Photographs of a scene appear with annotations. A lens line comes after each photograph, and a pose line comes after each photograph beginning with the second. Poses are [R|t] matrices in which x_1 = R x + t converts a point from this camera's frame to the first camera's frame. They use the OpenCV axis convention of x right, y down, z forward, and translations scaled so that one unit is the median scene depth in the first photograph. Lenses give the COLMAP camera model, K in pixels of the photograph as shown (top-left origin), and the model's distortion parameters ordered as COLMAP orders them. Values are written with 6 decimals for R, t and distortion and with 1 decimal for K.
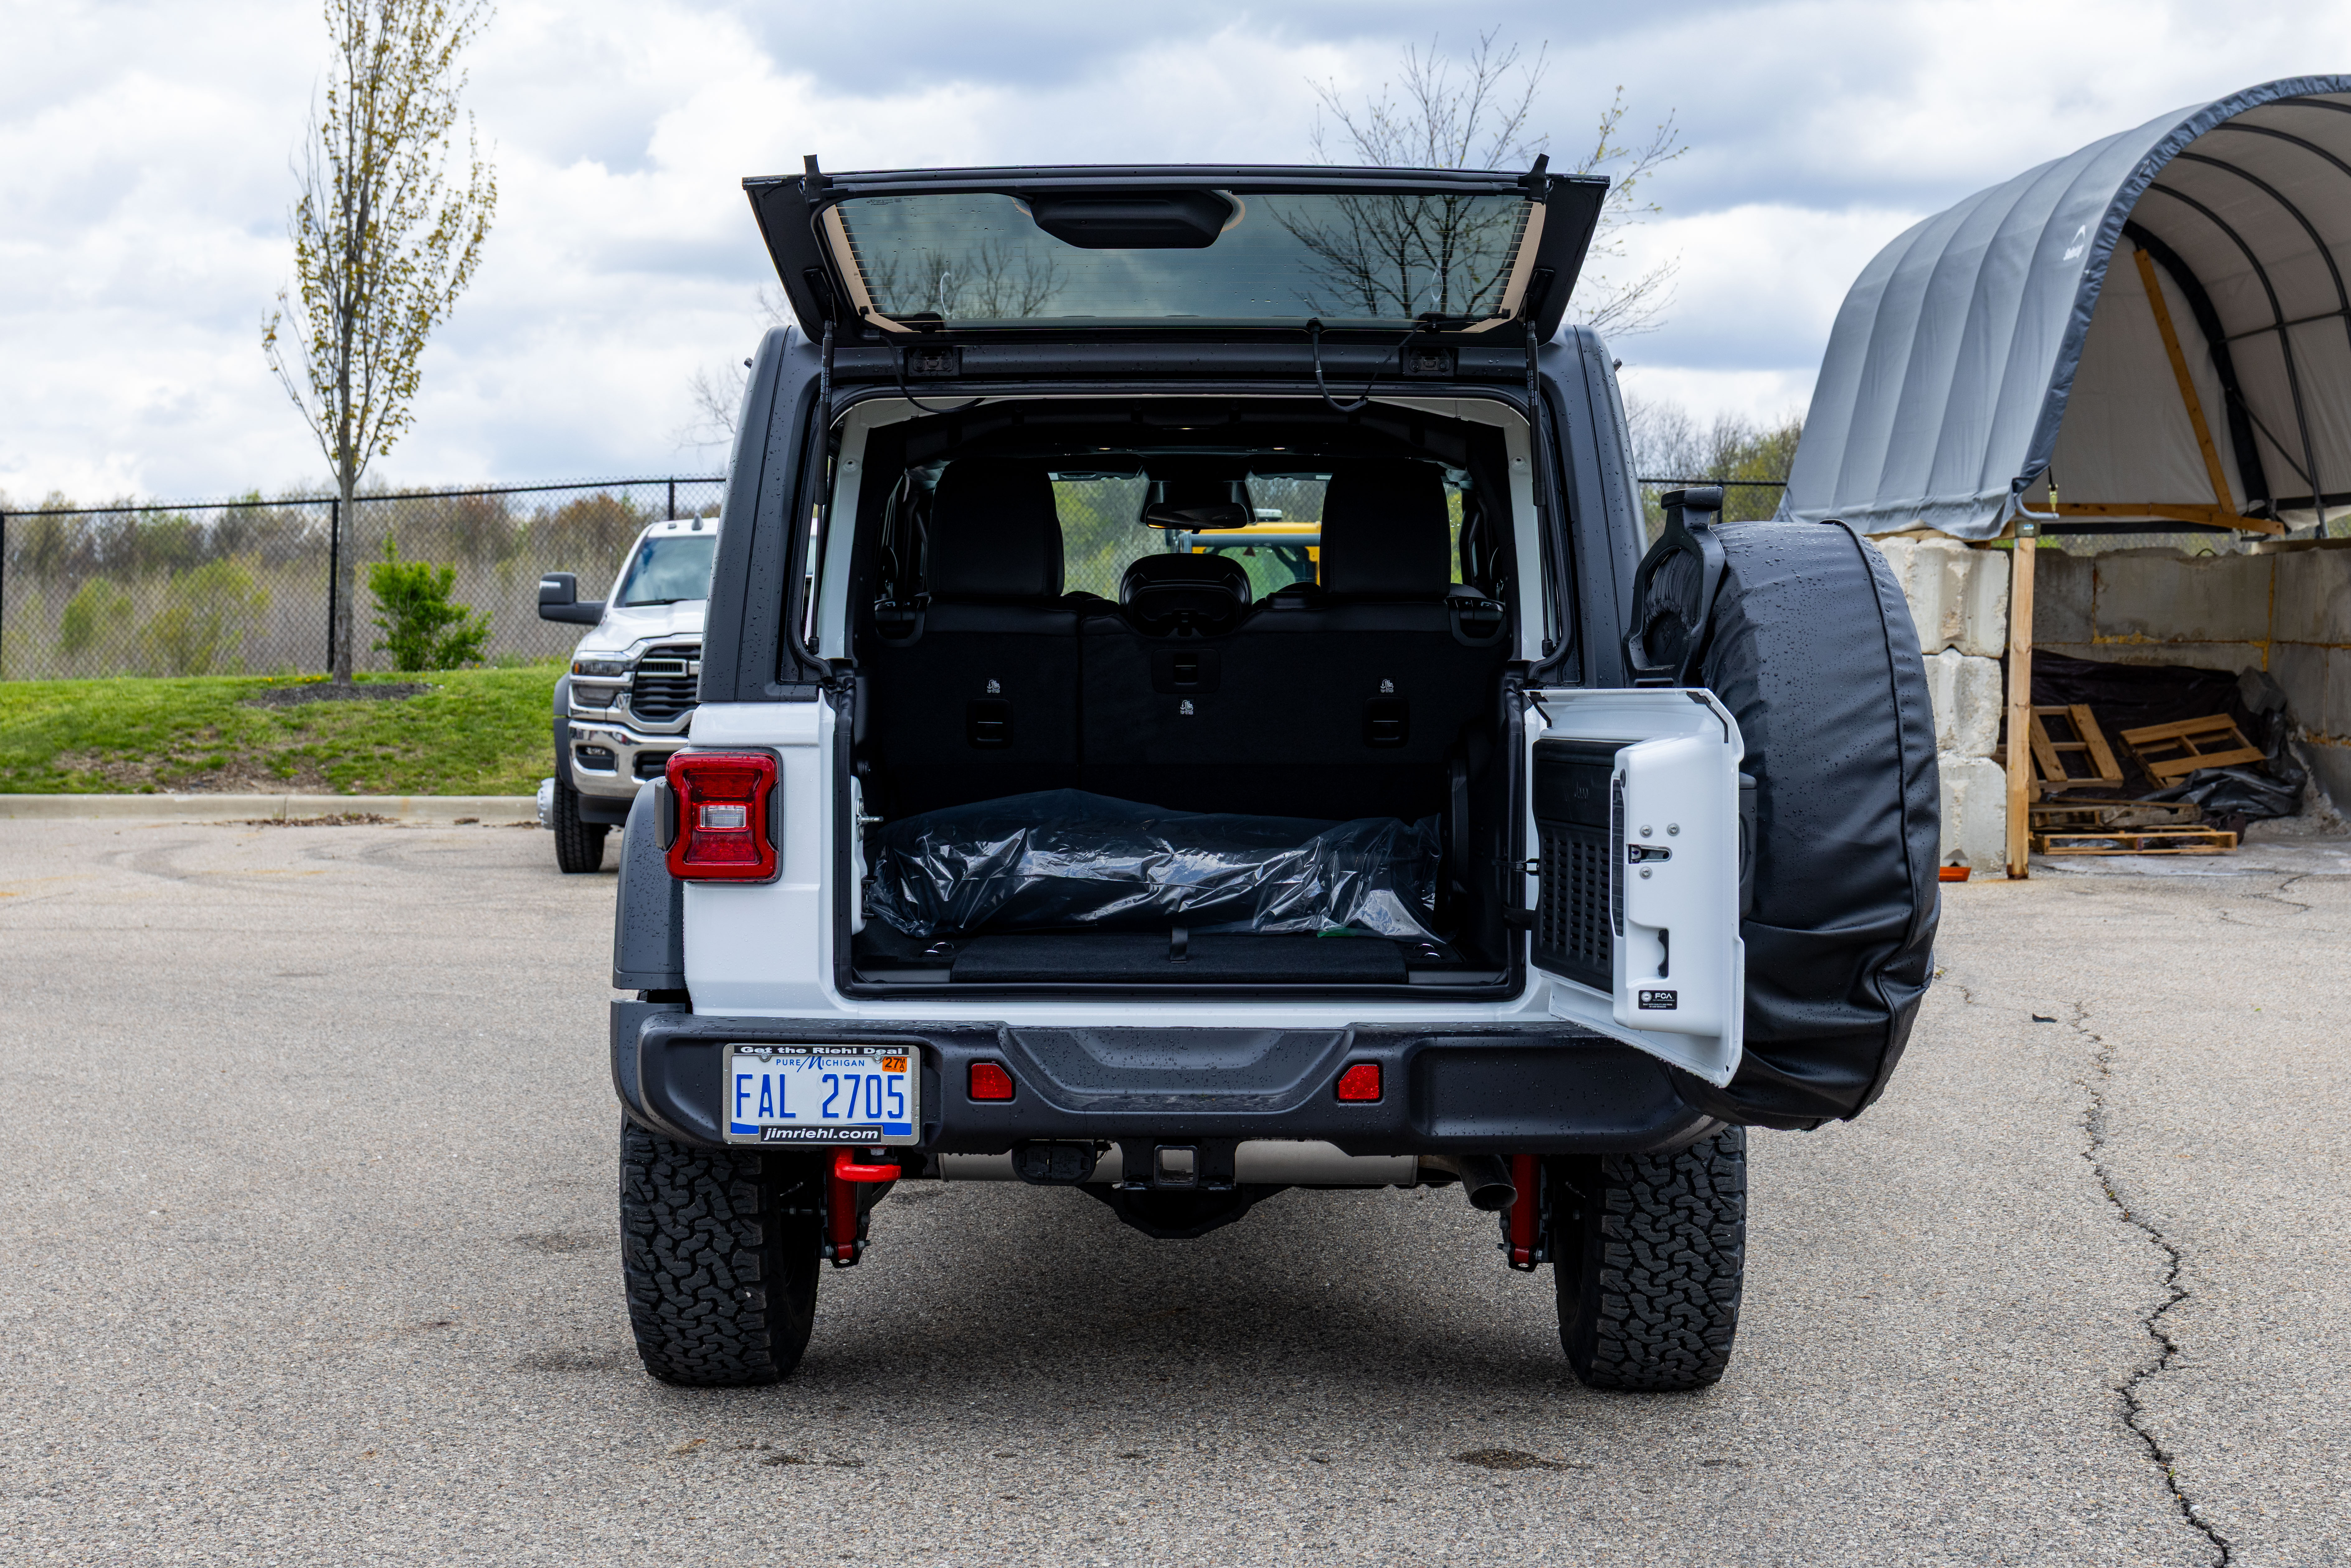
lens RADIAL K [[3511.5, 0, 1123.1], [0, 3511.5, 782.5], [0, 0, 1]] dist [-0.016257, 0.152766]
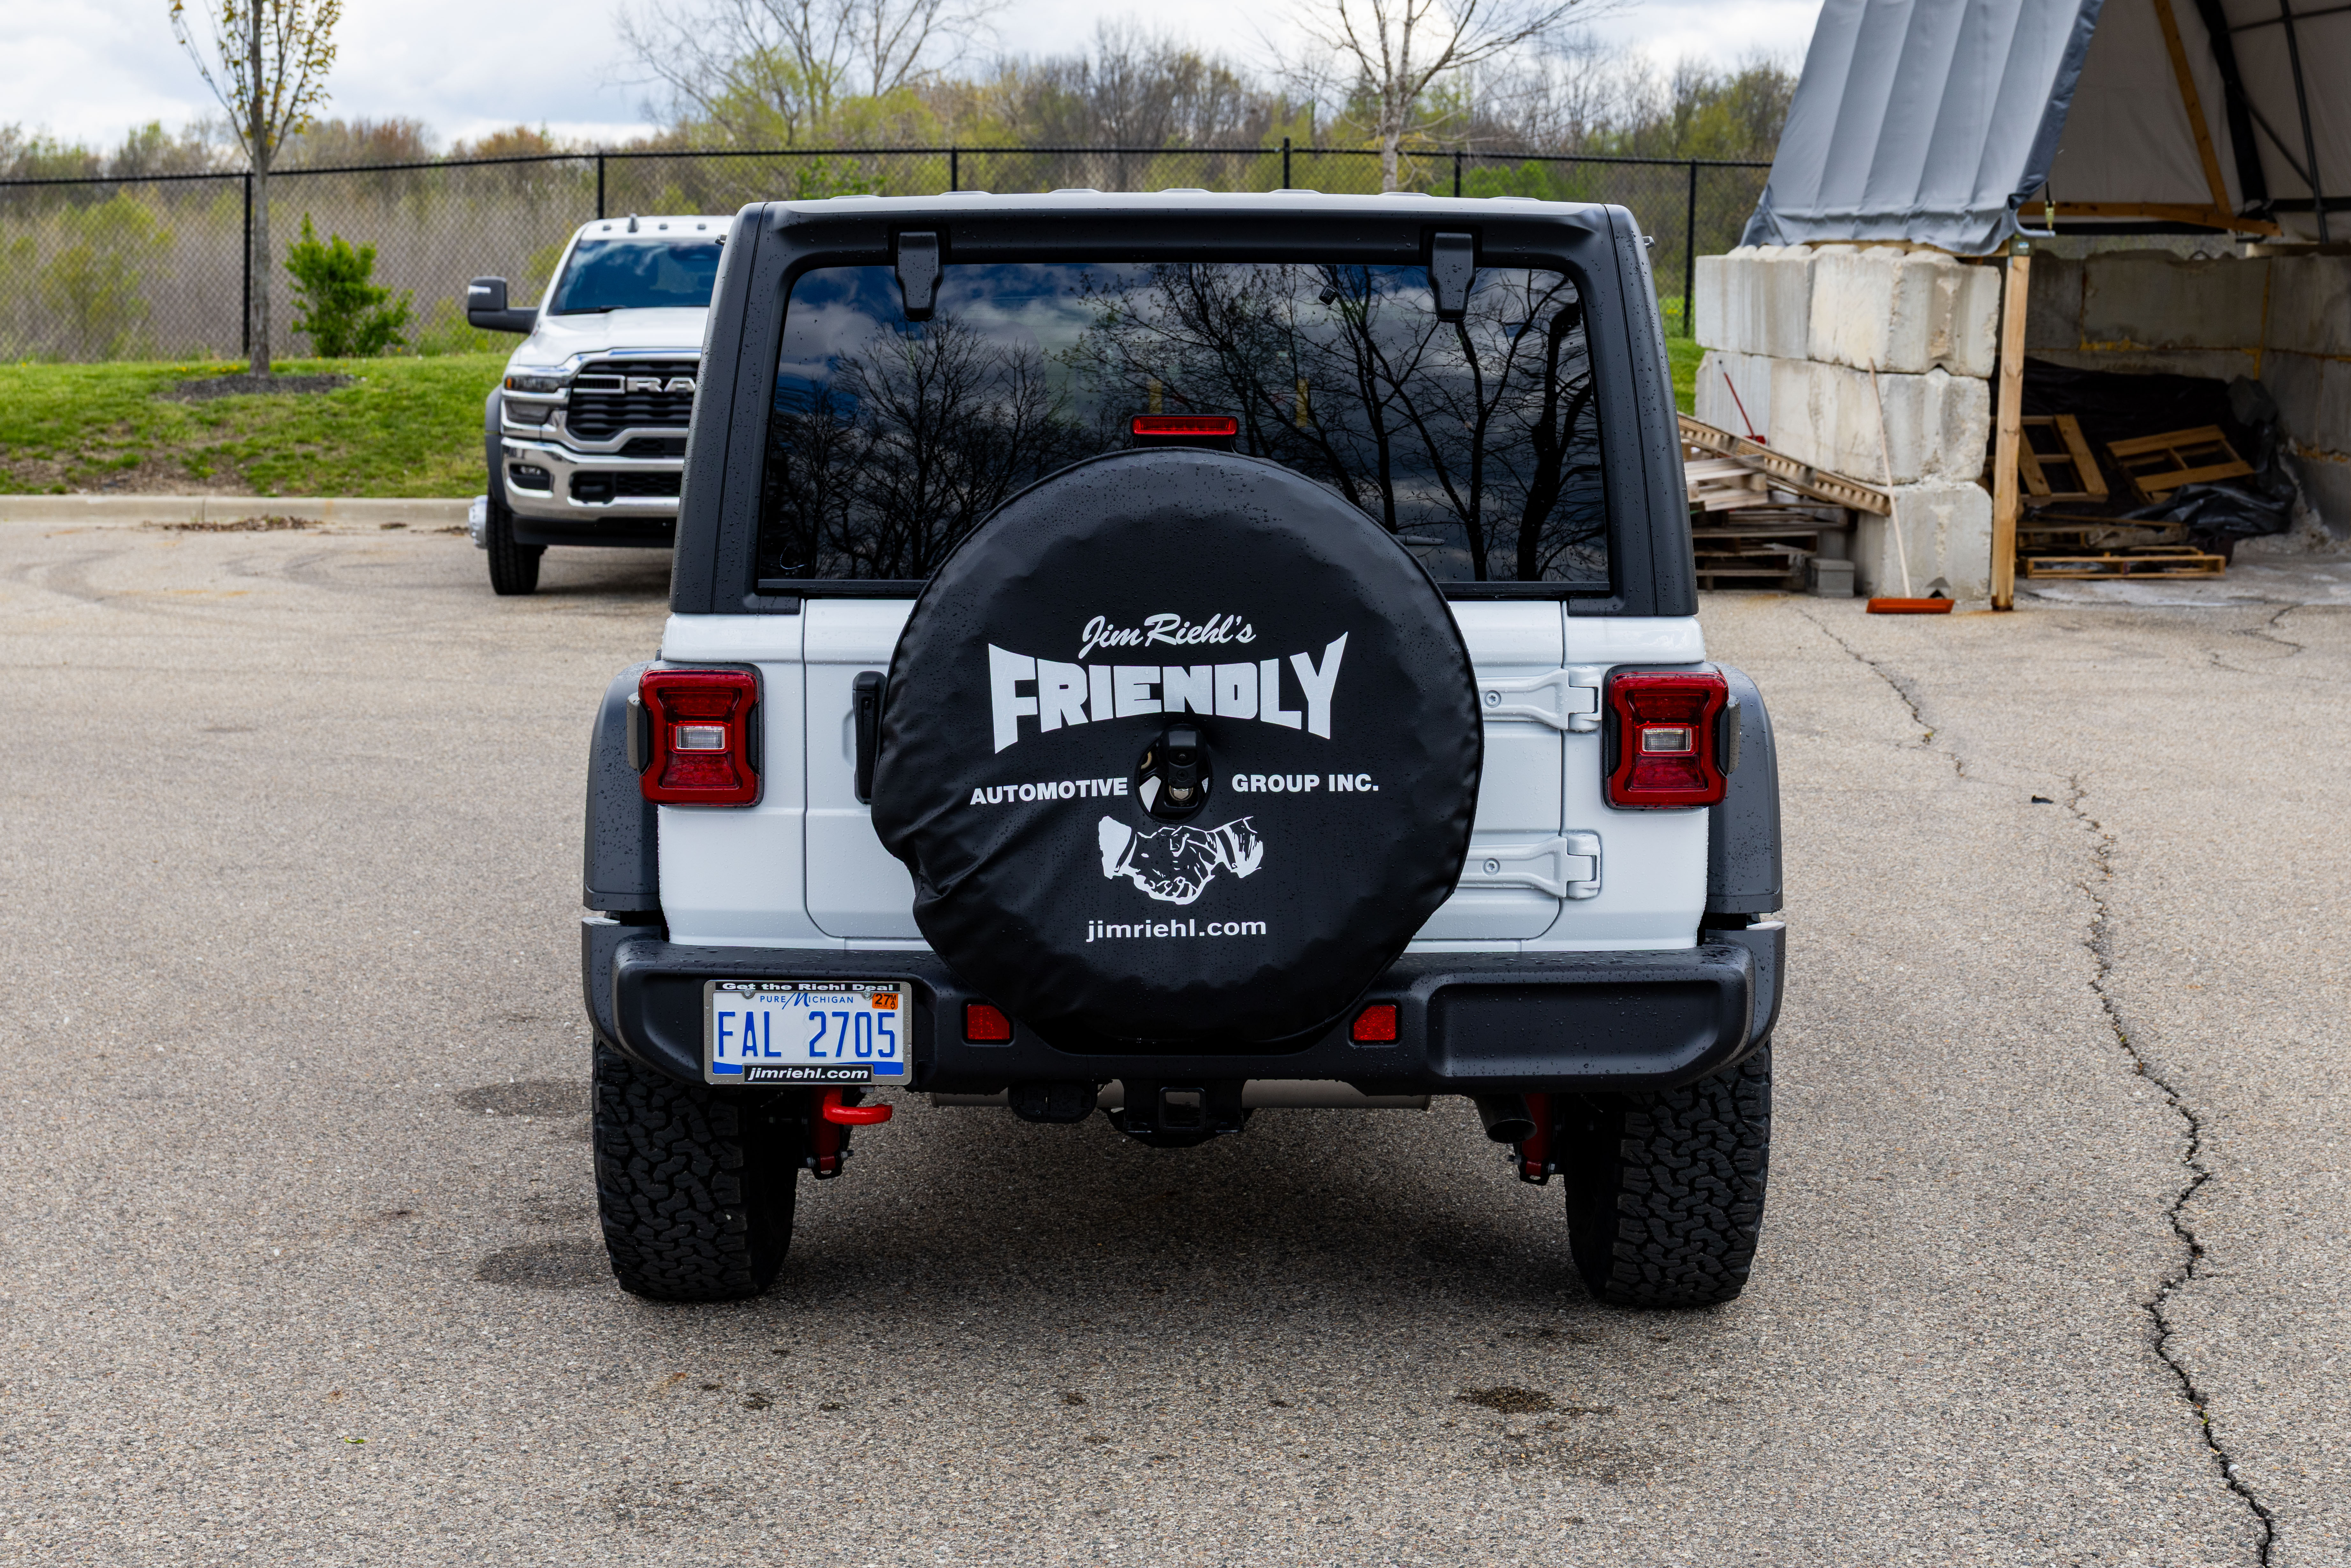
lens RADIAL K [[3602.1, 0, 1137.9], [0, 3602.1, 776.0], [0, 0, 1]] dist [-0.021723, 0.152199]
pose [[0.999778, 0.001867, 0.020980, -0.012316], [-0.003852, 0.995475, 0.094949, -0.051836], [-0.020708, -0.095009, 0.995261, 0.025261]]
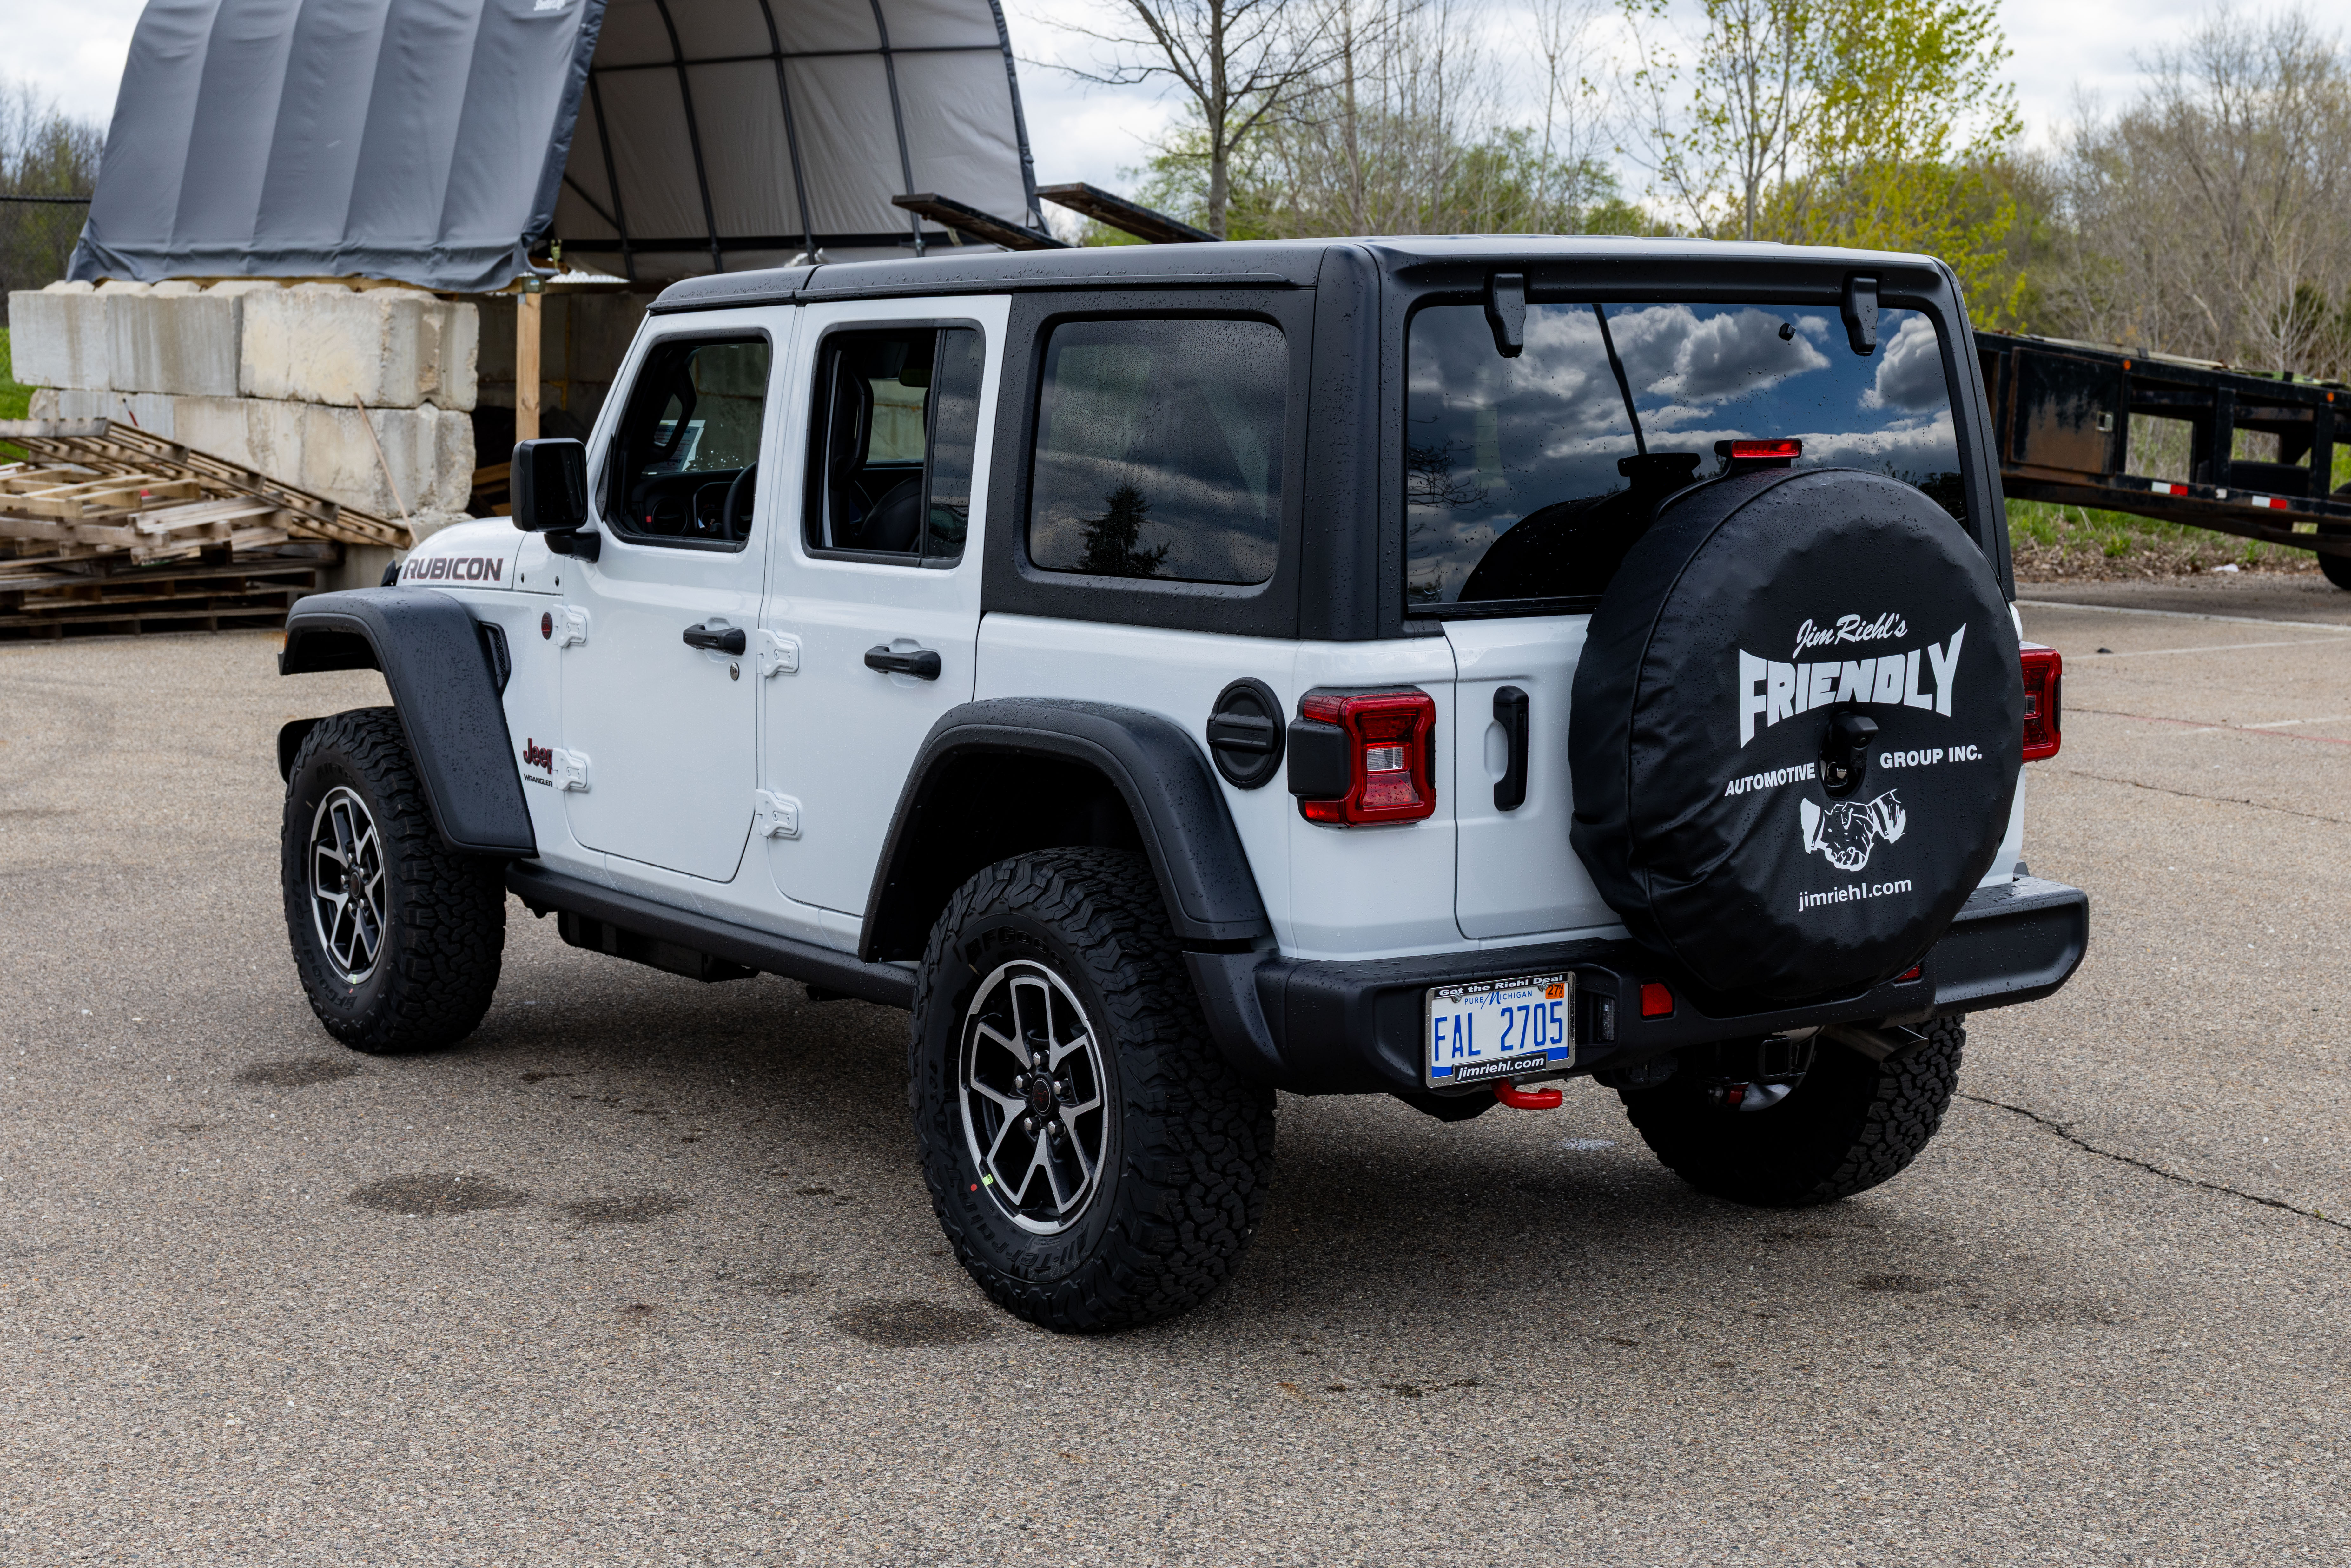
lens RADIAL K [[3625.4, 0, 1098.4], [0, 3625.4, 823.4], [0, 0, 1]] dist [-0.021569, 0.052848]
pose [[0.810123, -0.075494, 0.581379, -0.553434], [0.019253, 0.994565, 0.102320, -0.055576], [-0.585943, -0.071698, 0.807174, 0.165296]]
